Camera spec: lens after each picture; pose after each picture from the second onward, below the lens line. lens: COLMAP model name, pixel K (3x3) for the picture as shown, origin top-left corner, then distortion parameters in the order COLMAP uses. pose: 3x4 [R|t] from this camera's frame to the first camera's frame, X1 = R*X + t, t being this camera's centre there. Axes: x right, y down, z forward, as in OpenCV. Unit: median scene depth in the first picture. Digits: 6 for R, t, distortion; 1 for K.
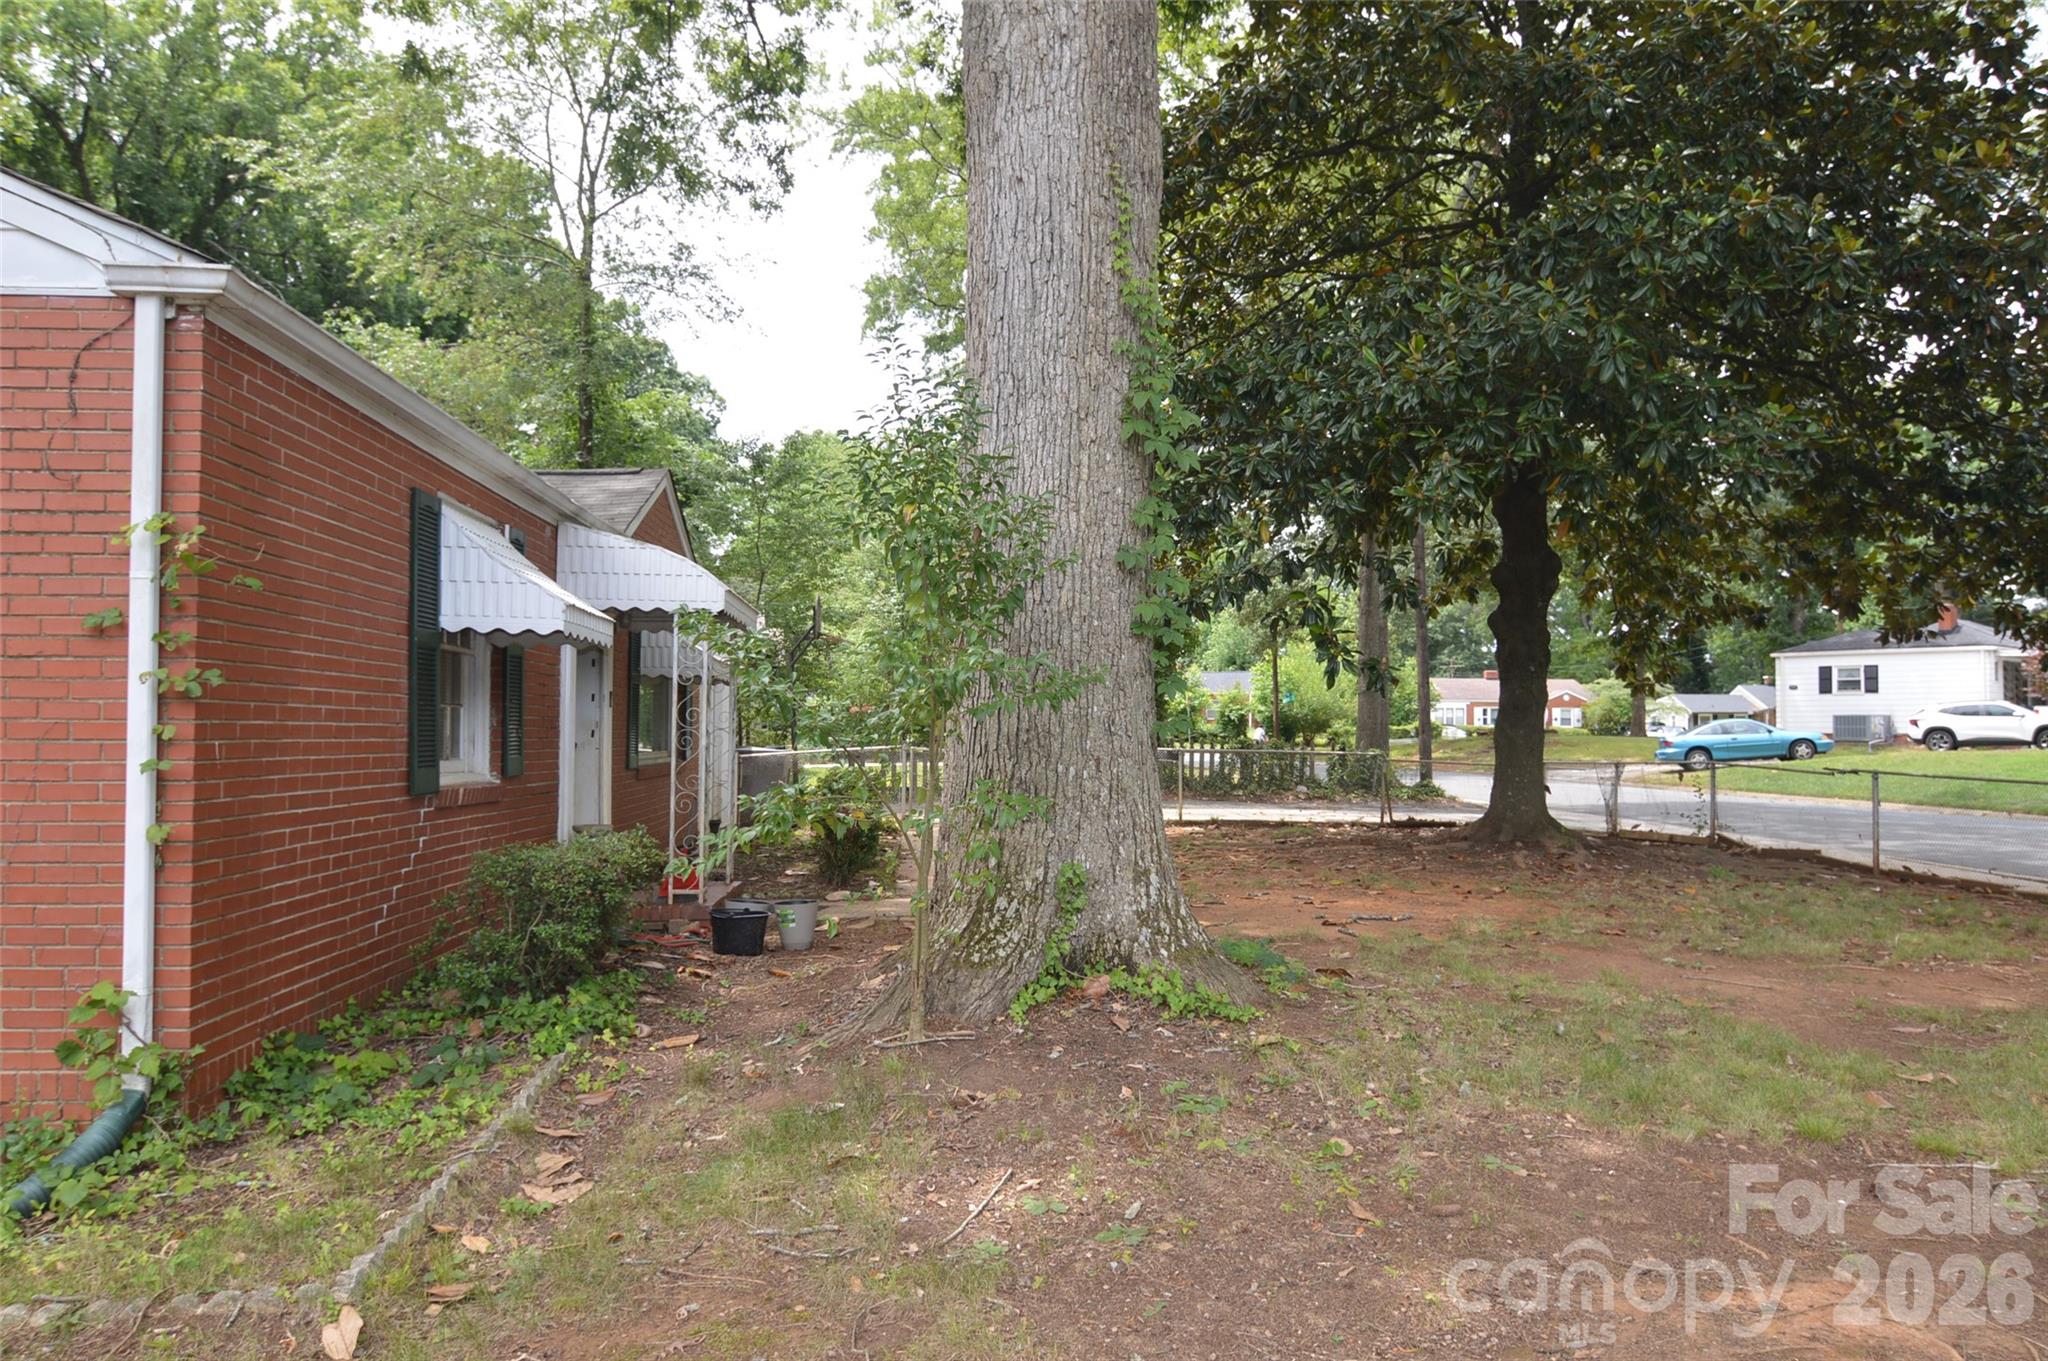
lens RADIAL K [[1421.9, 0, 1014.1], [0, 1421.9, 685.7], [0, 0, 1]] dist [0.008896, -0.024165]
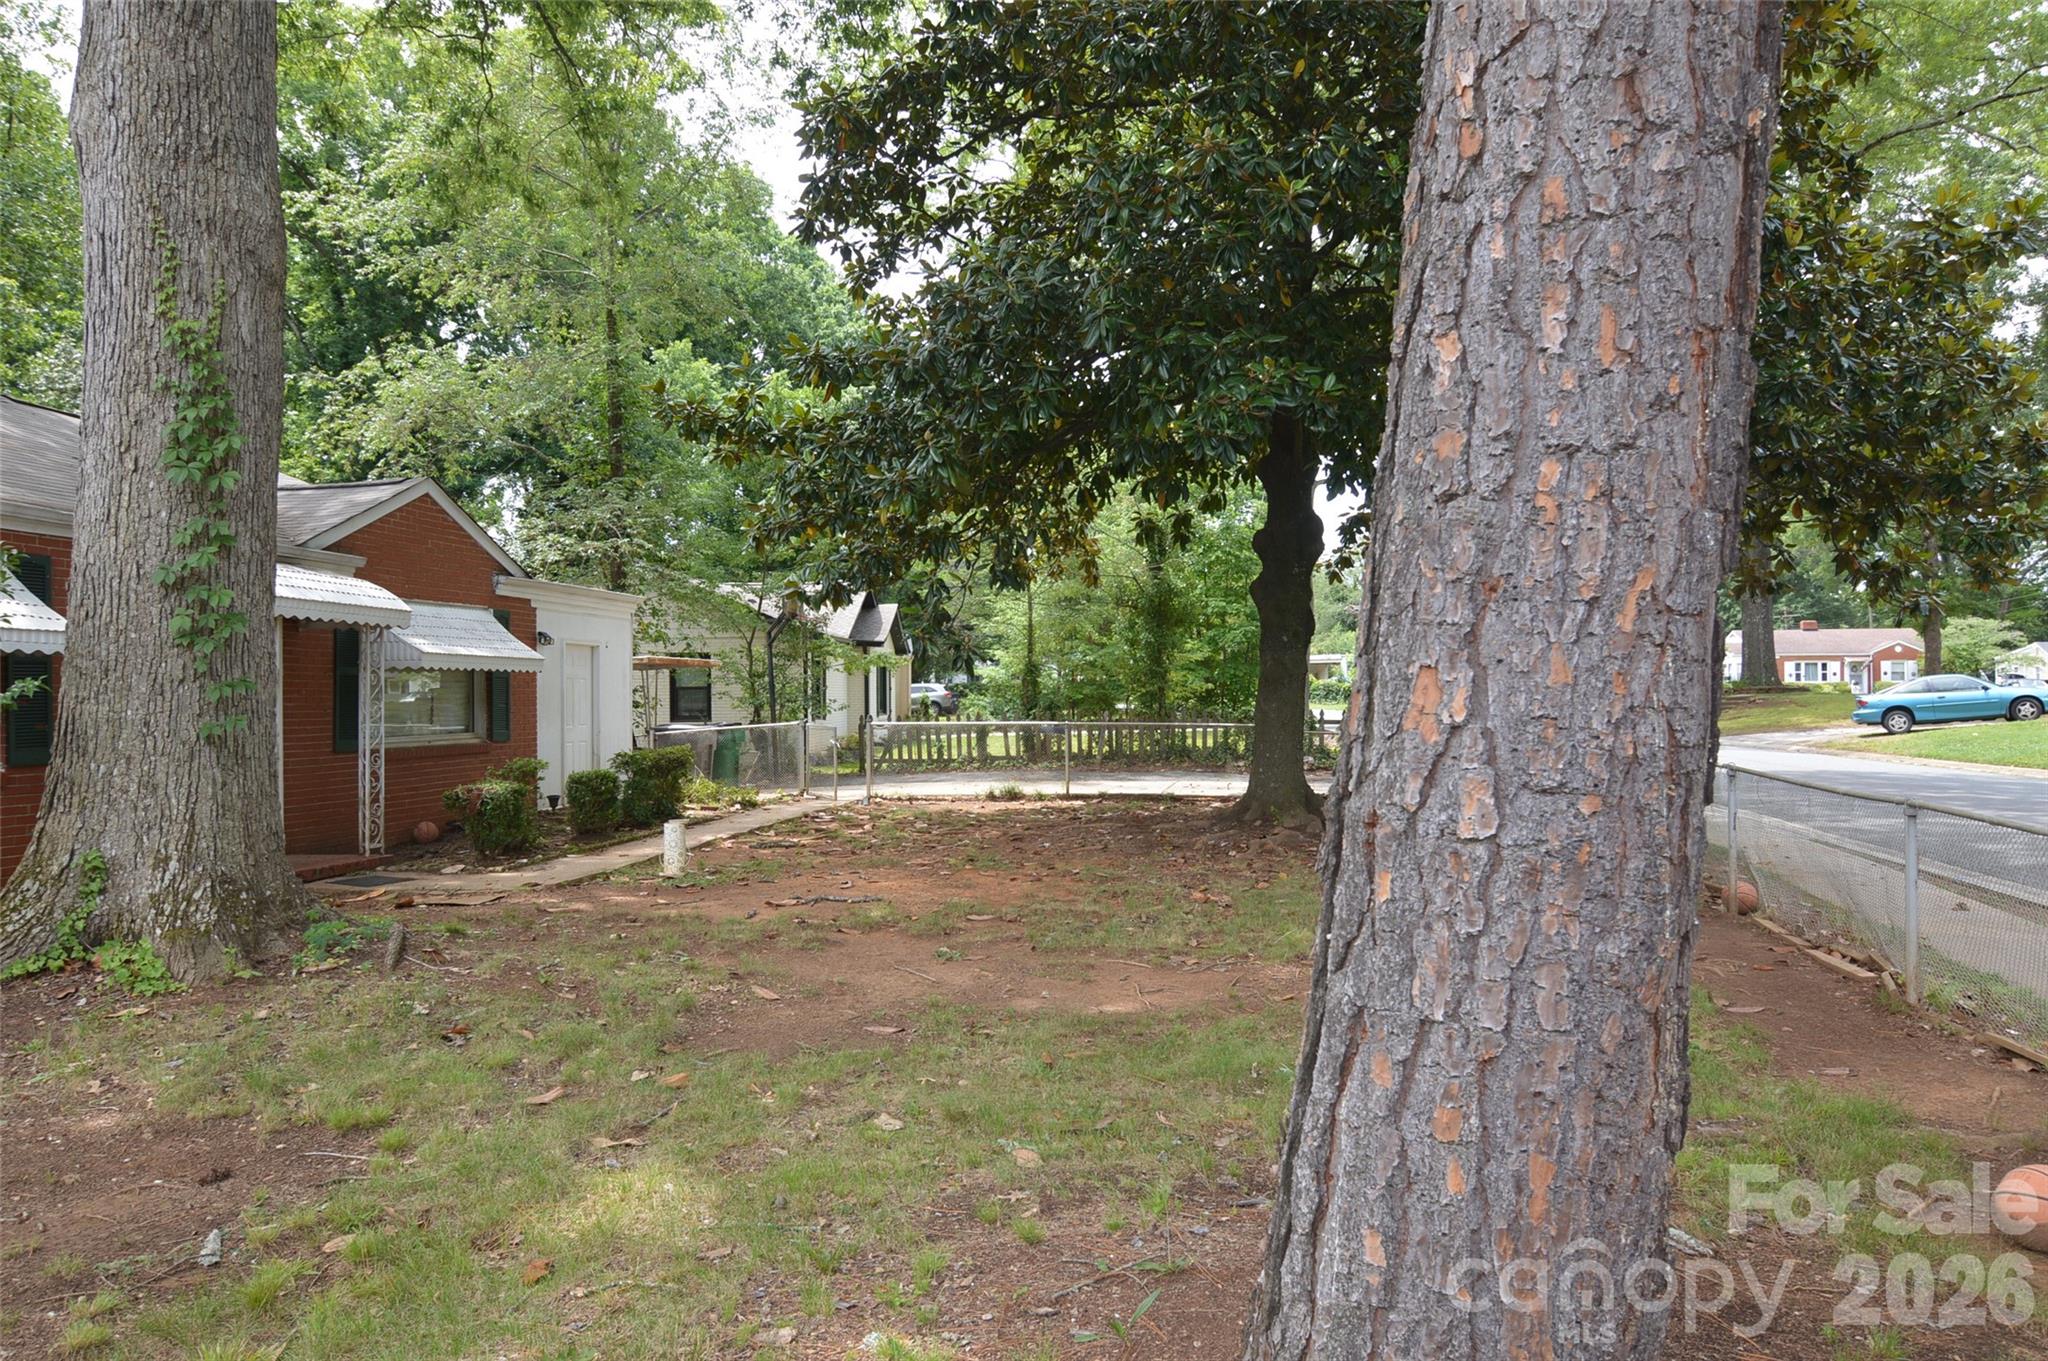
lens RADIAL K [[1421.9, 0, 1020.6], [0, 1421.9, 686.3], [0, 0, 1]] dist [0.008896, -0.024165]
pose [[0.971484, -0.014810, -0.236640, 1.003951], [0.021079, 0.999490, 0.023984, -0.016530], [0.236165, -0.028289, 0.971301, 0.081369]]
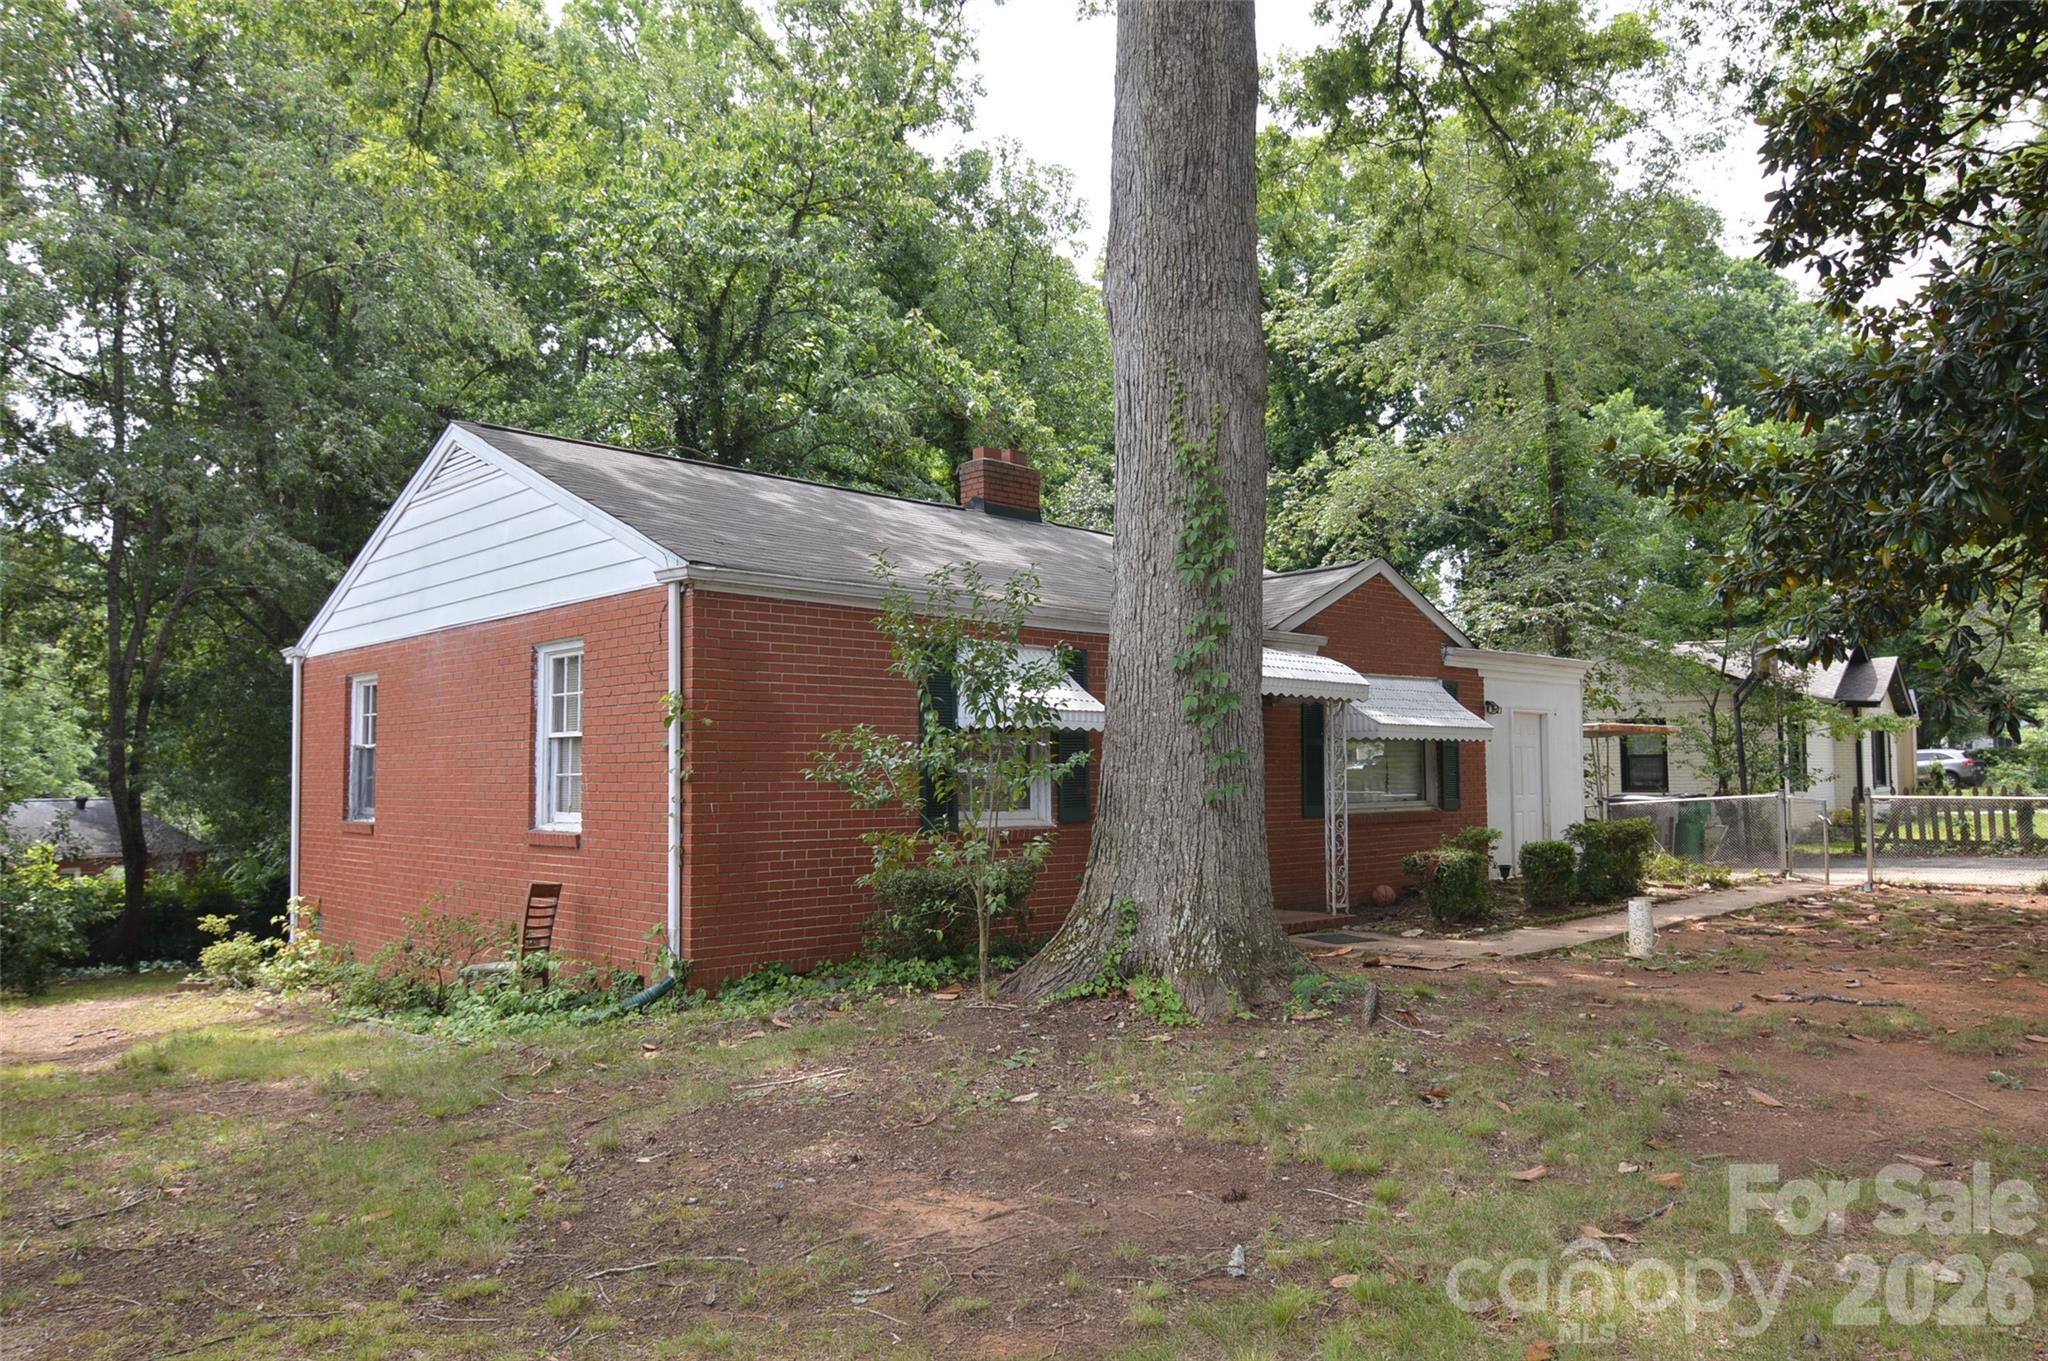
lens RADIAL K [[1421.9, 0, 1014.7], [0, 1421.9, 684.7], [0, 0, 1]] dist [0.008896, -0.024165]
pose [[0.637128, -0.055699, -0.768743, 0.992446], [0.034898, 0.998447, -0.043418, -0.019237], [0.769968, 0.000835, 0.638082, 0.064432]]
